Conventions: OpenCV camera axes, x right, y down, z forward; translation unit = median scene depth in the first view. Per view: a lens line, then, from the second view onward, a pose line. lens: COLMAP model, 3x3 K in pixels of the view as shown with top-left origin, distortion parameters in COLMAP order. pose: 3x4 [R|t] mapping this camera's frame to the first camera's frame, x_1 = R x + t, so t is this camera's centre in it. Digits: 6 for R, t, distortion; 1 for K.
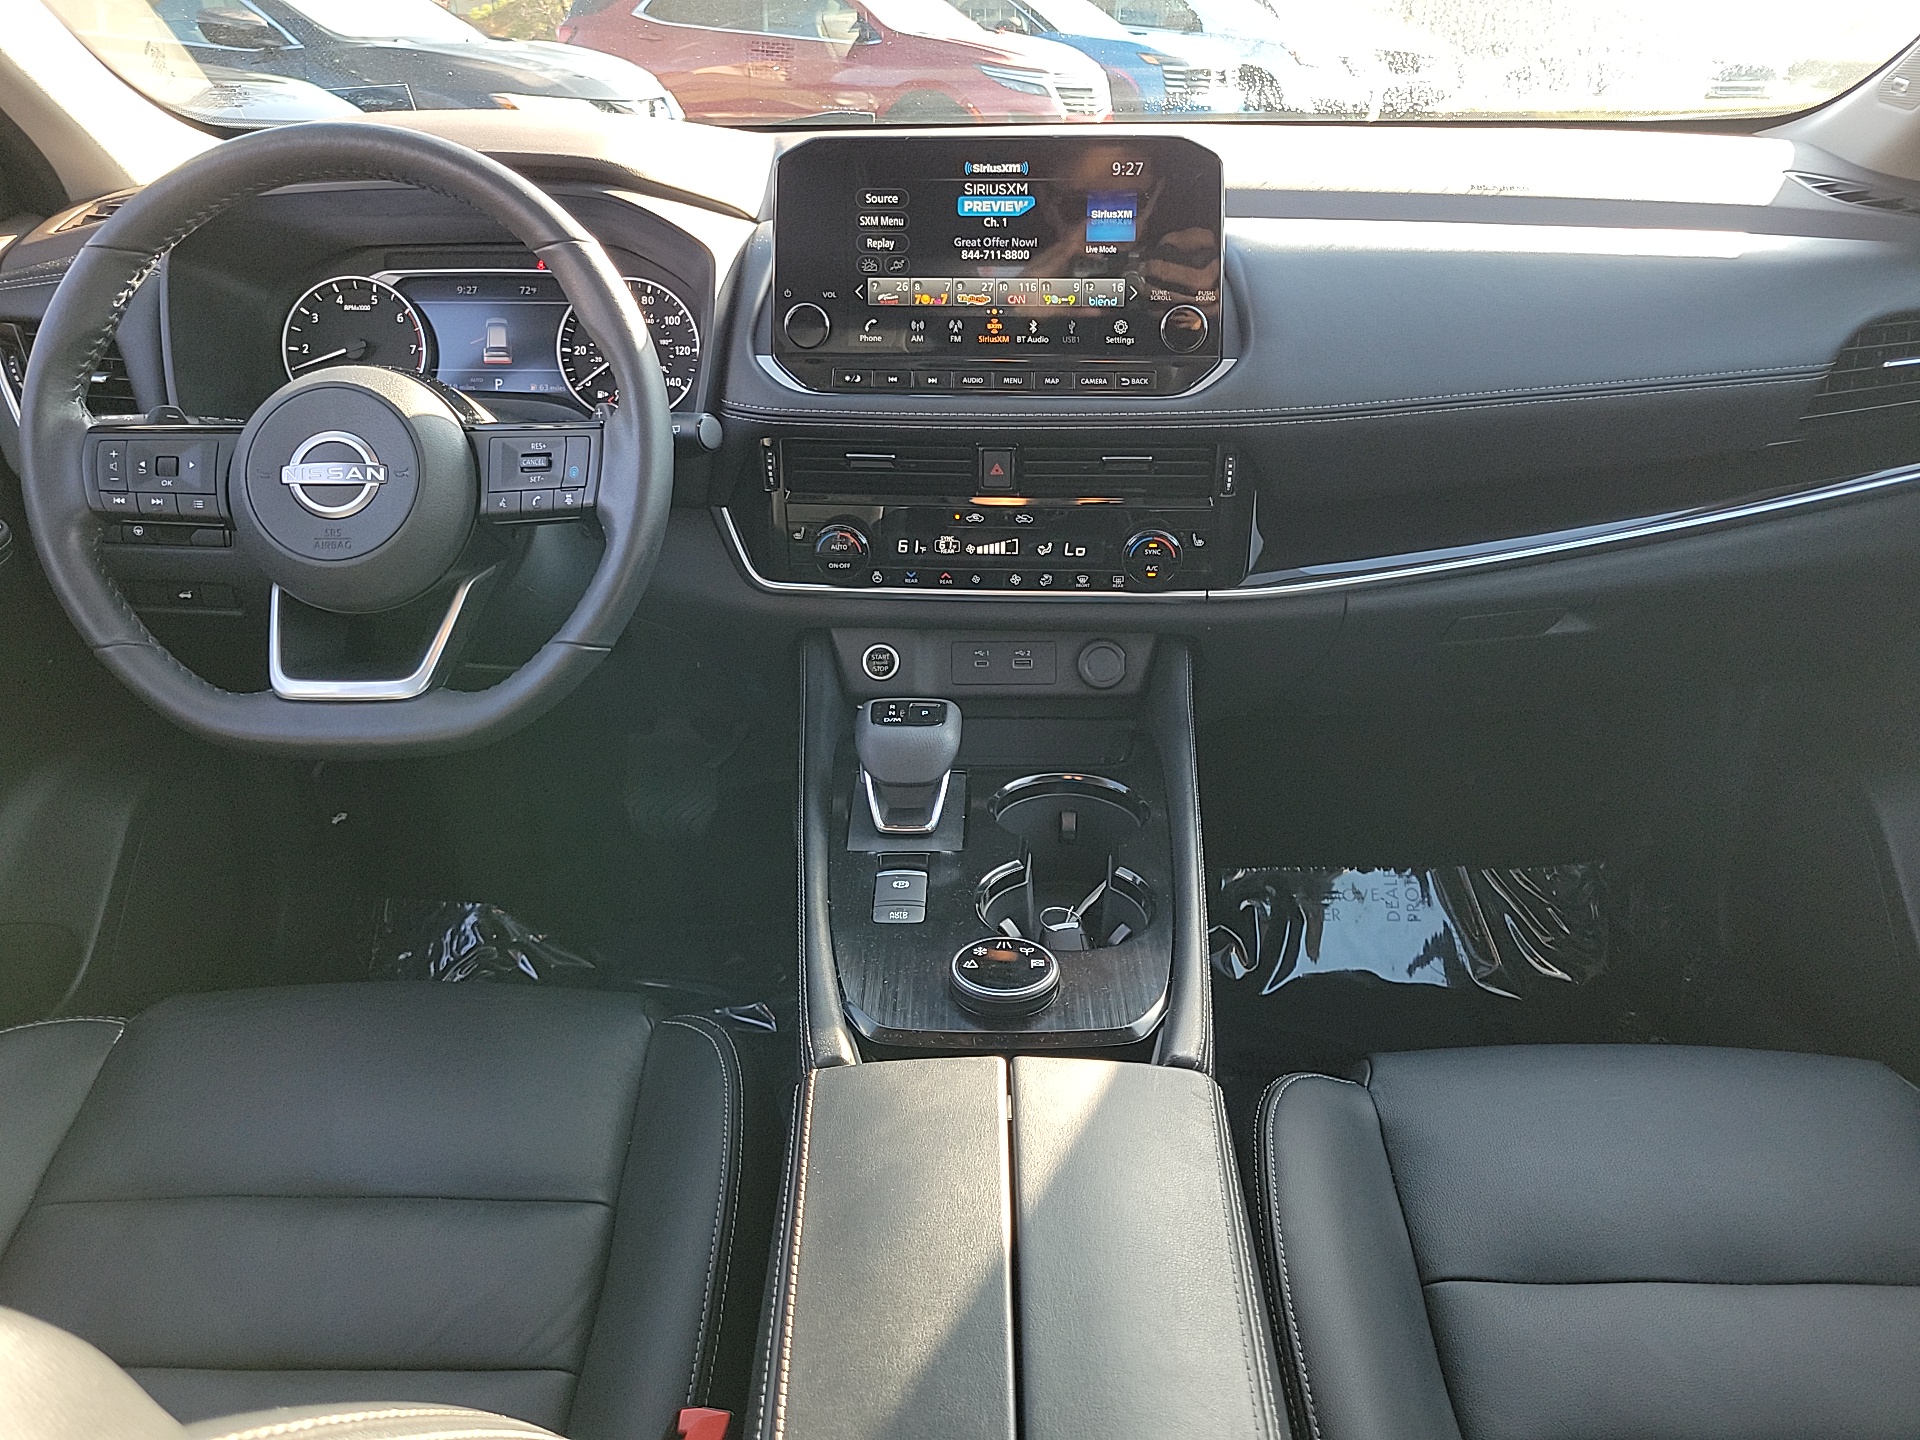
lens RADIAL K [[1443.3, 0, 958.2], [0, 1443.3, 730.6], [0, 0, 1]] dist [0.057634, -0.049485]
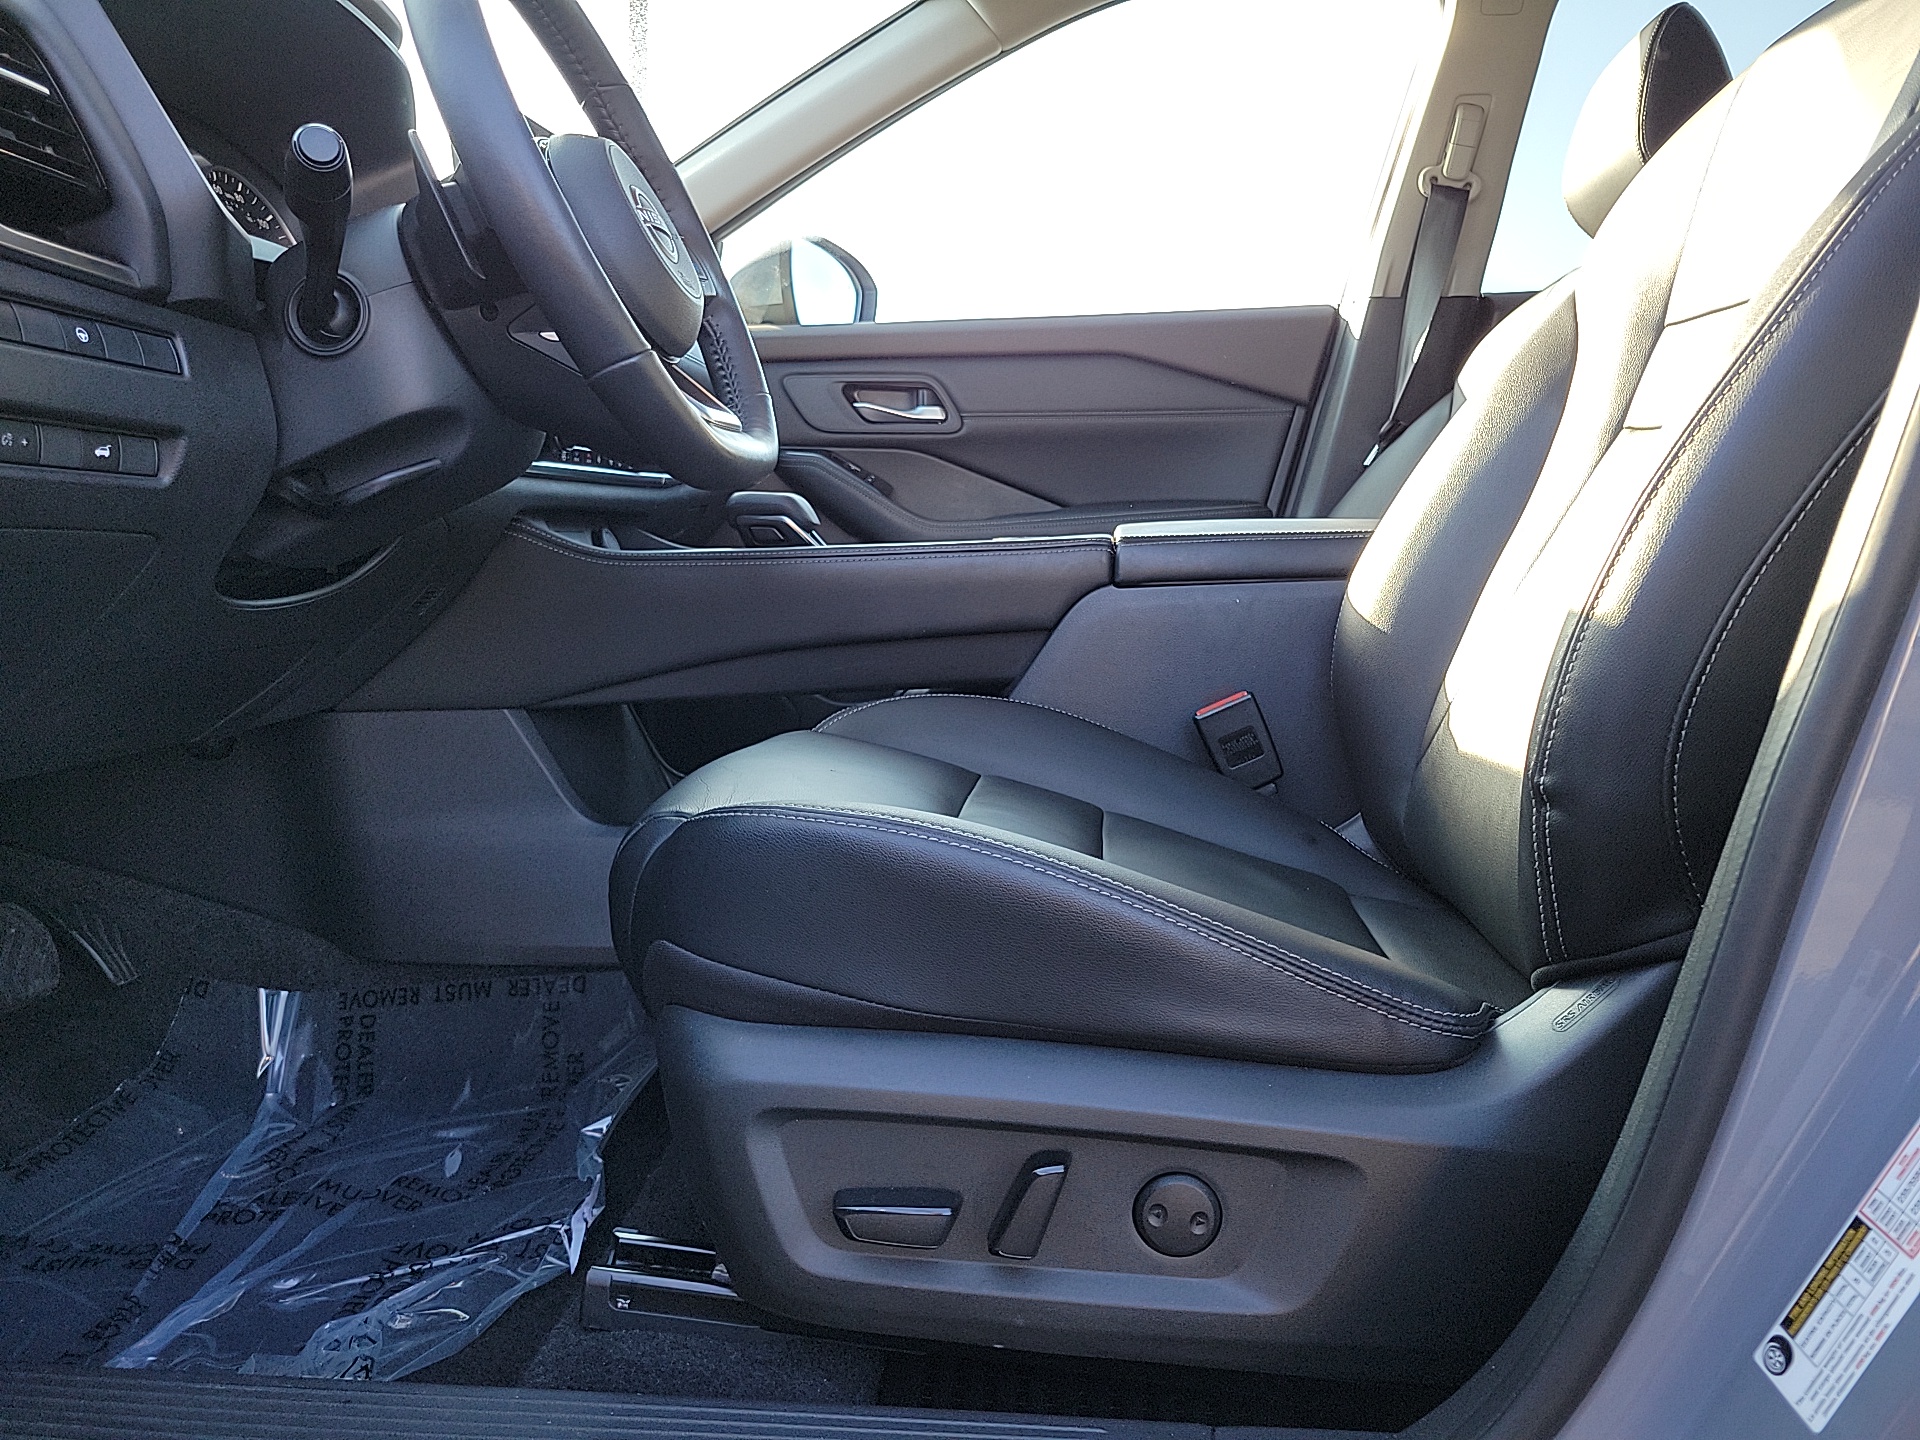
lens RADIAL K [[1456.5, 0, 972.7], [0, 1456.5, 714.3], [0, 0, 1]] dist [0.043443, -0.053031]
pose [[0.059799, -0.110543, 0.992071, -1.229794], [0.428763, 0.900342, 0.074478, 0.134780], [-0.901436, 0.420909, 0.101236, 0.678183]]
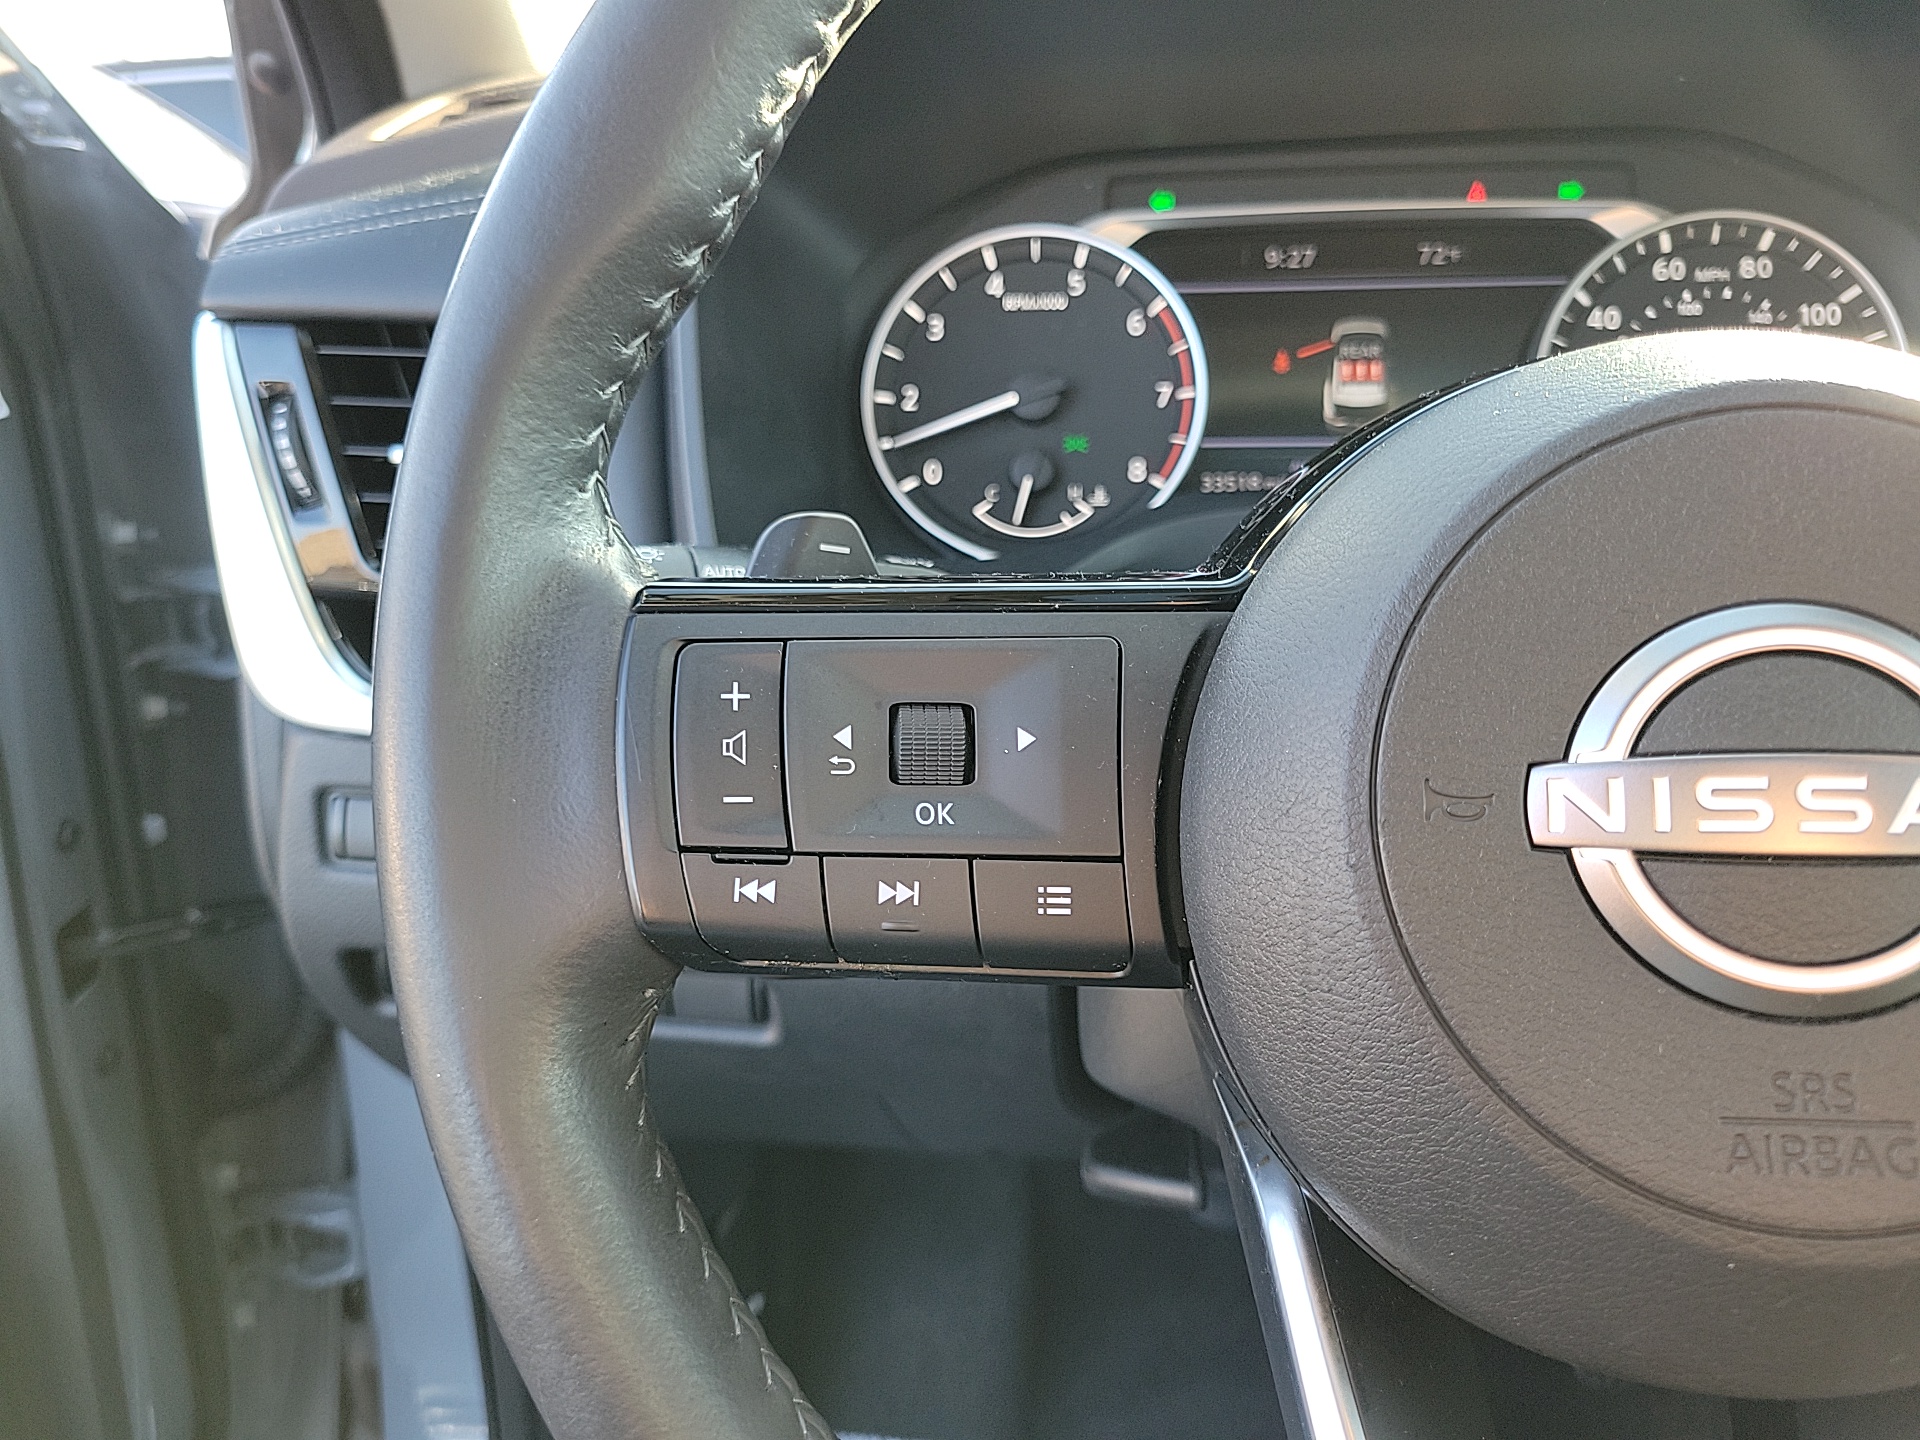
lens RADIAL K [[1493.3, 0, 938.6], [0, 1493.3, 720.5], [0, 0, 1]] dist [0.001825, -0.002301]
pose [[0.995784, 0.010416, -0.091132, -0.433209], [-0.019942, 0.994351, -0.104247, -0.133234], [0.089532, 0.105625, 0.990367, 0.628992]]
